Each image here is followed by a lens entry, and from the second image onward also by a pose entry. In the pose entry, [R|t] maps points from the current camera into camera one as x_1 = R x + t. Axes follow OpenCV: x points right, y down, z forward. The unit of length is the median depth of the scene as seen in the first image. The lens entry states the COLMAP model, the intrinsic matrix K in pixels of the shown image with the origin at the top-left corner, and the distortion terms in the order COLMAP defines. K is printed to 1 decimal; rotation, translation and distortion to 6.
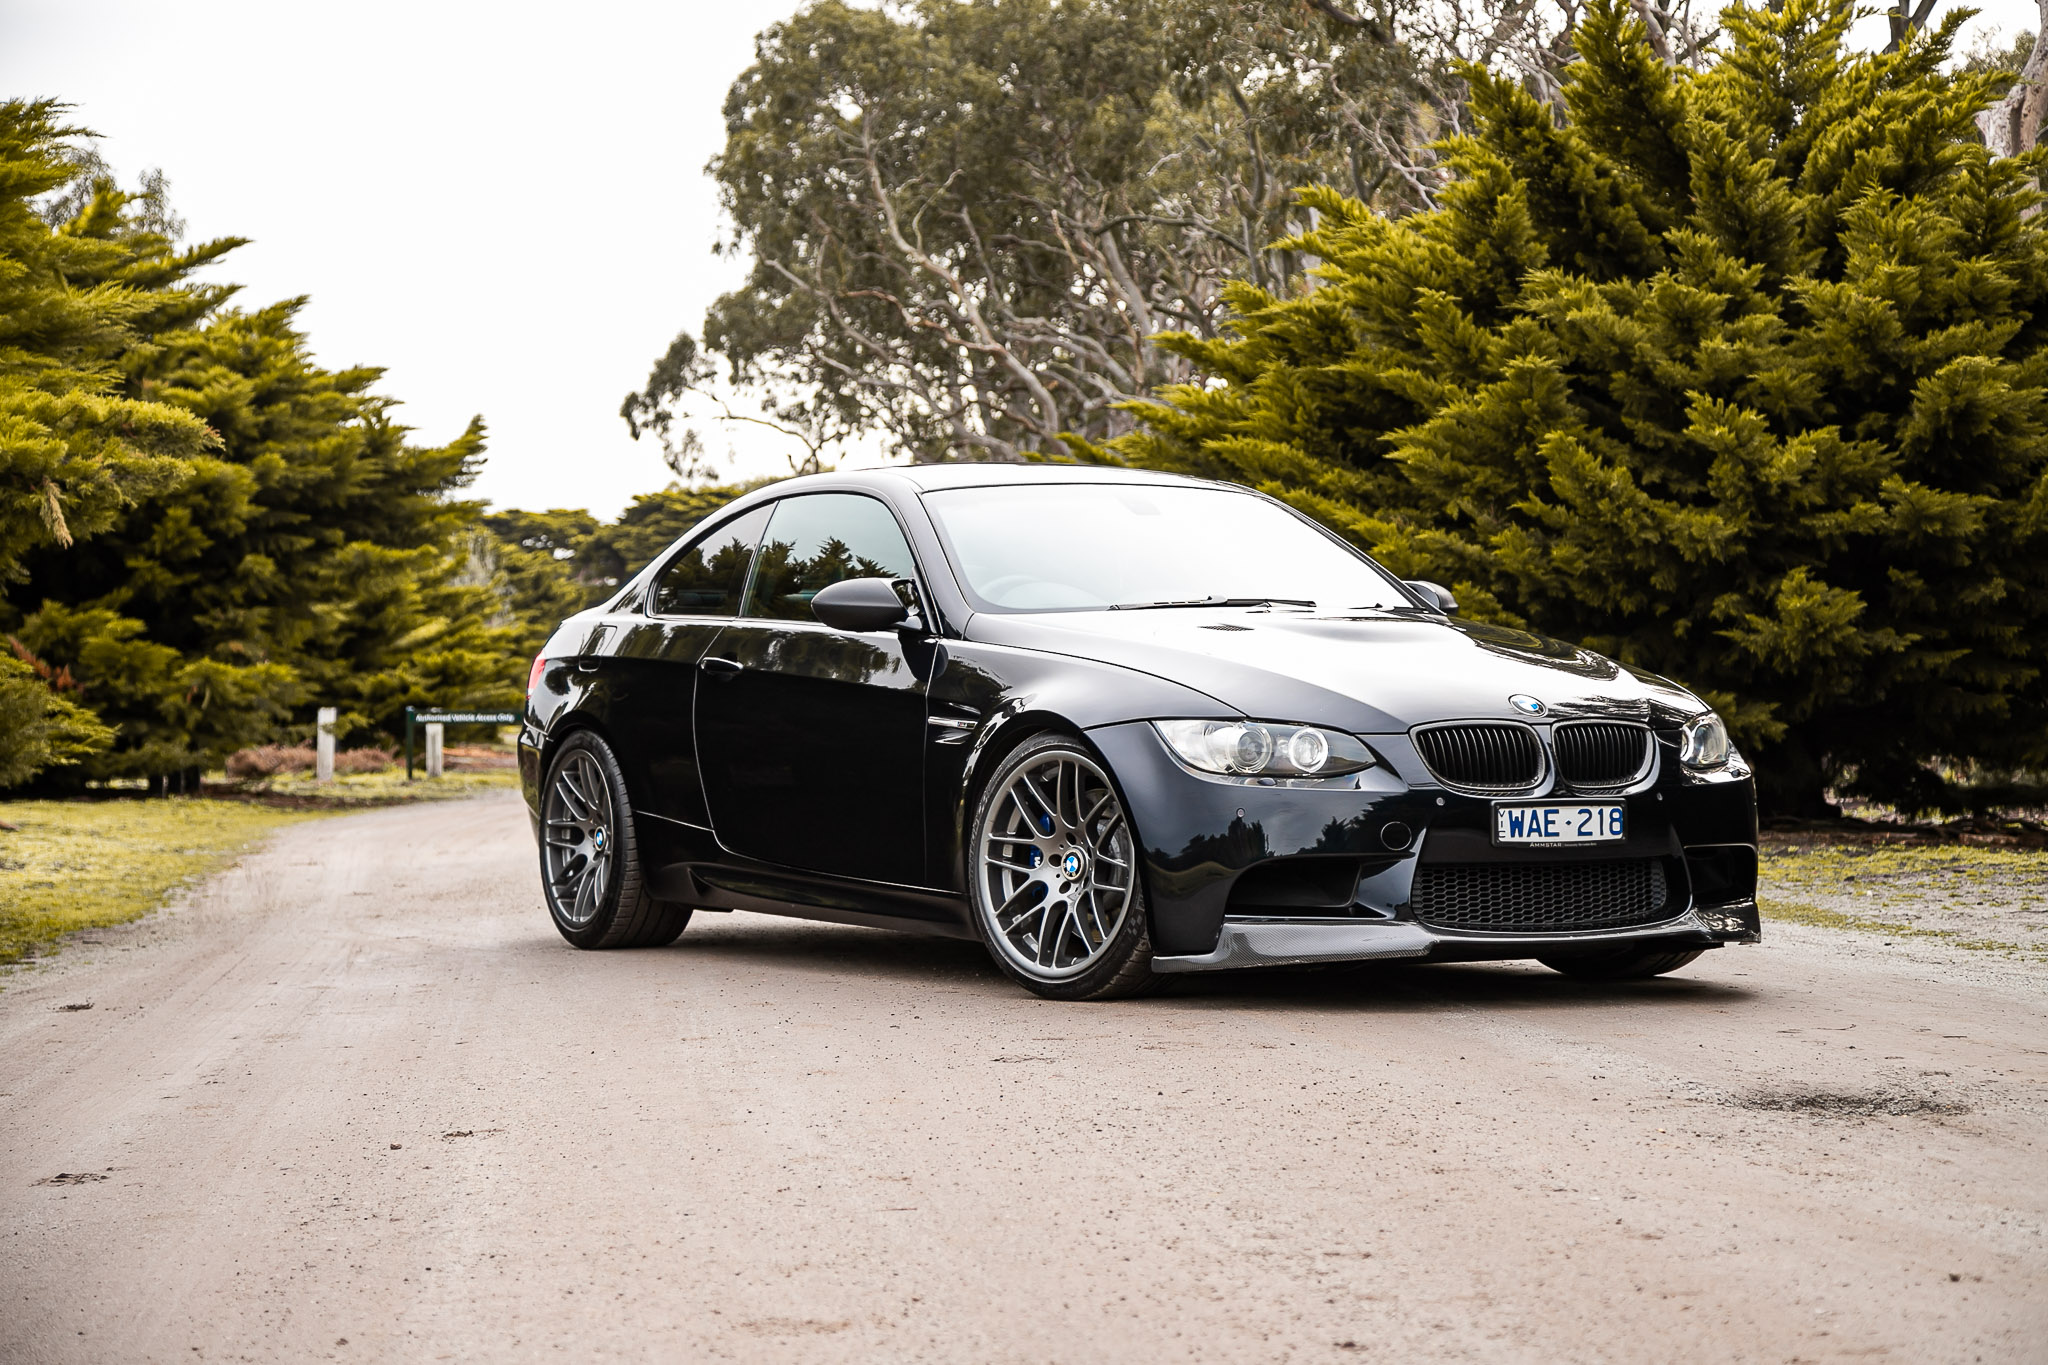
lens RADIAL K [[4079.7, 0, 1037.1], [0, 4079.7, 691.1], [0, 0, 1]] dist [0.144117, 0.000000]
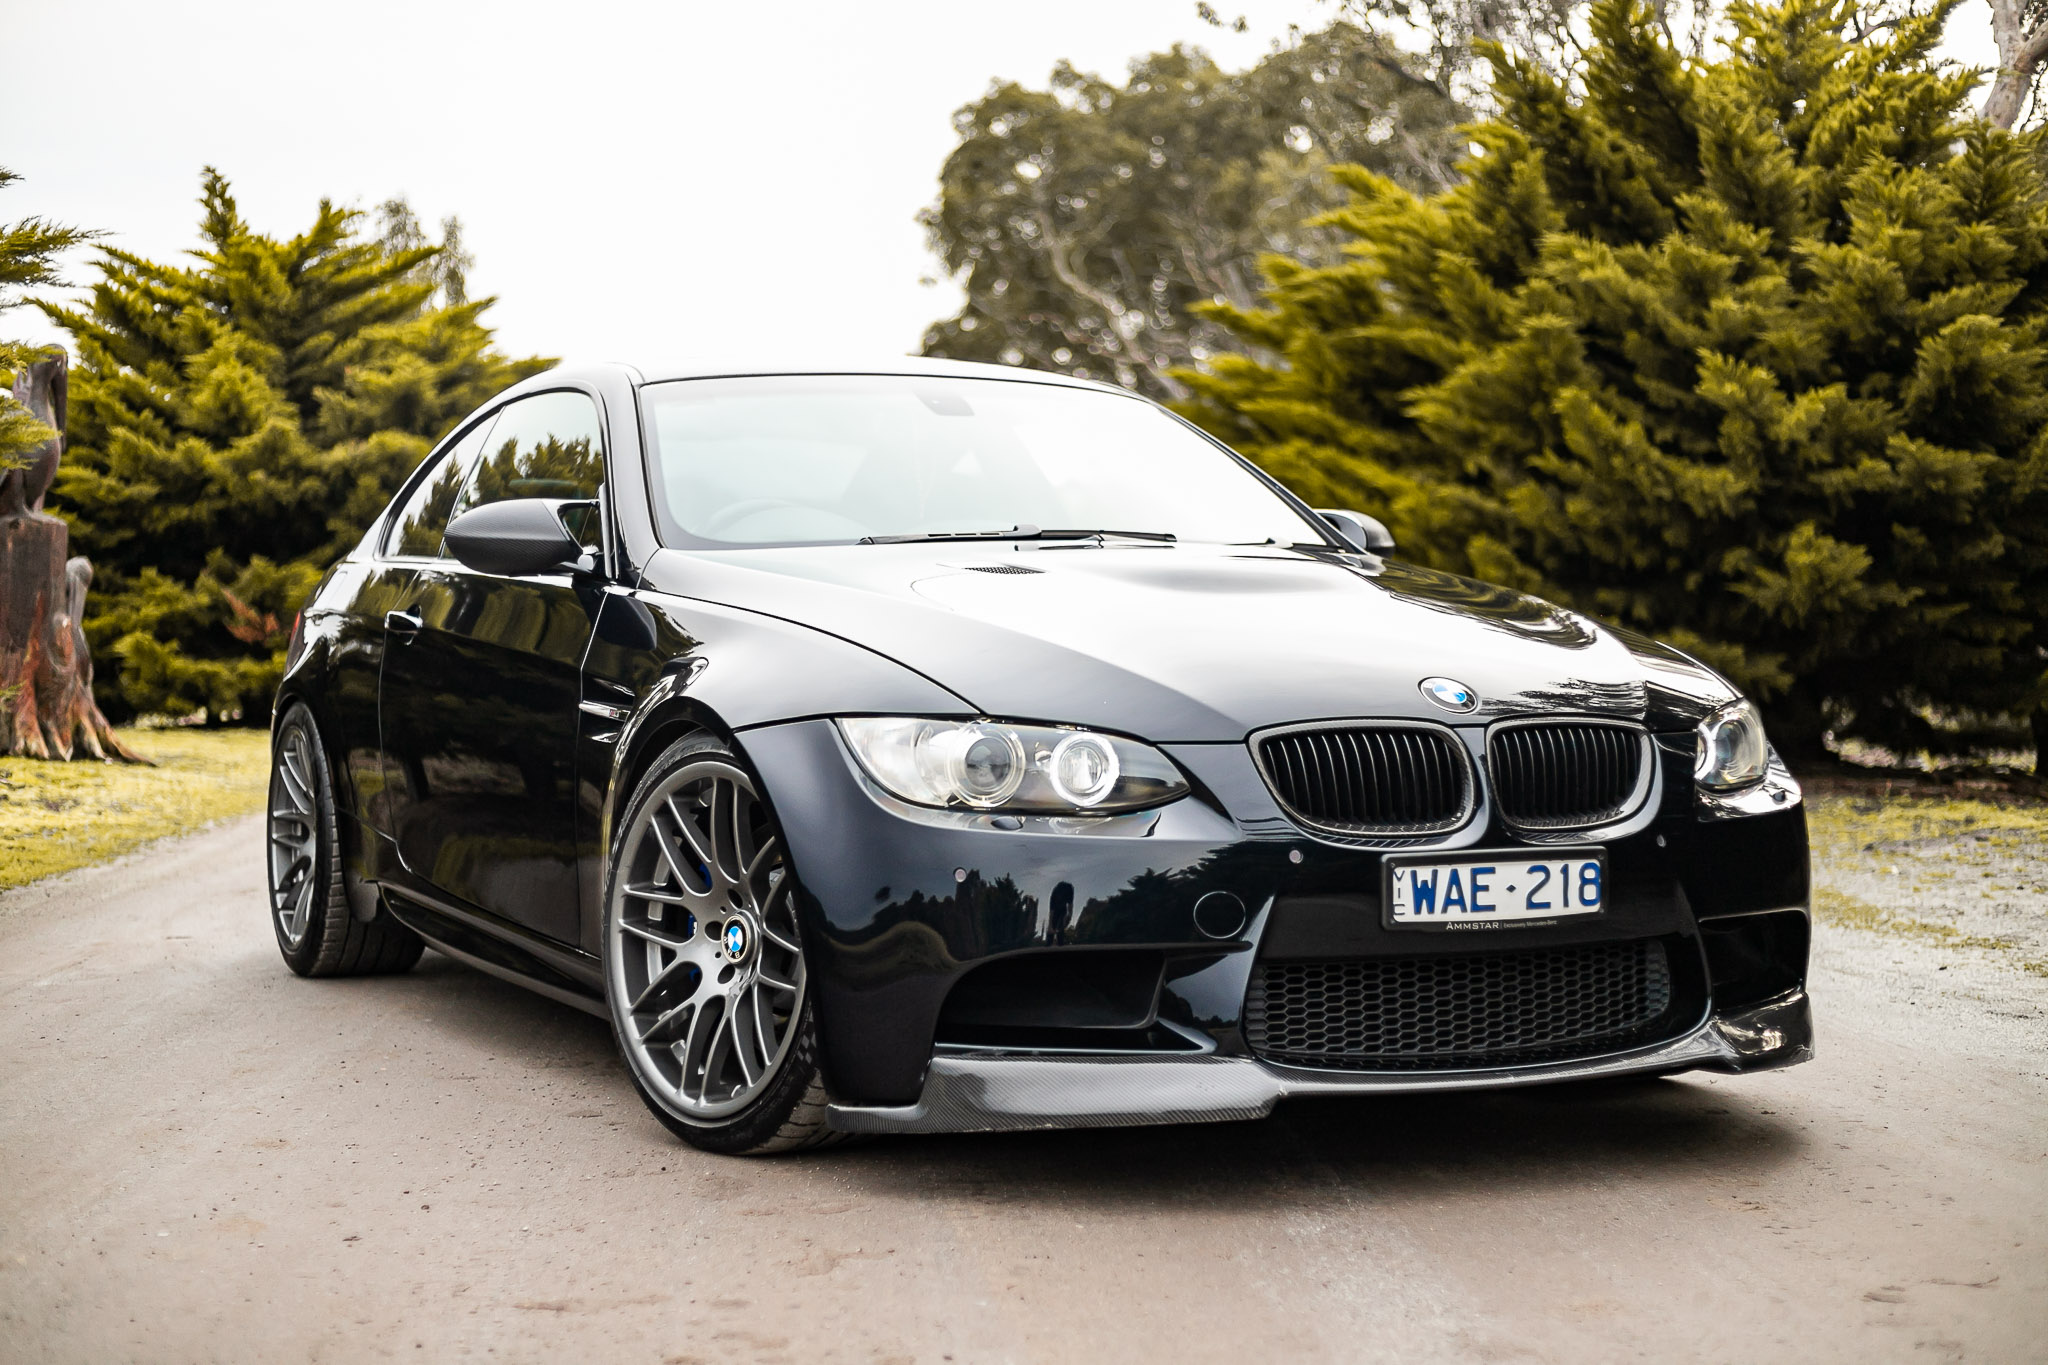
lens RADIAL K [[3036.5, 0, 1009.2], [0, 3036.5, 684.5], [0, 0, 1]] dist [-0.112975, 0.000000]
pose [[0.997829, 0.003971, -0.065734, 0.036813], [-0.002822, 0.999842, 0.017552, -0.002574], [0.065793, -0.017328, 0.997683, 0.236915]]
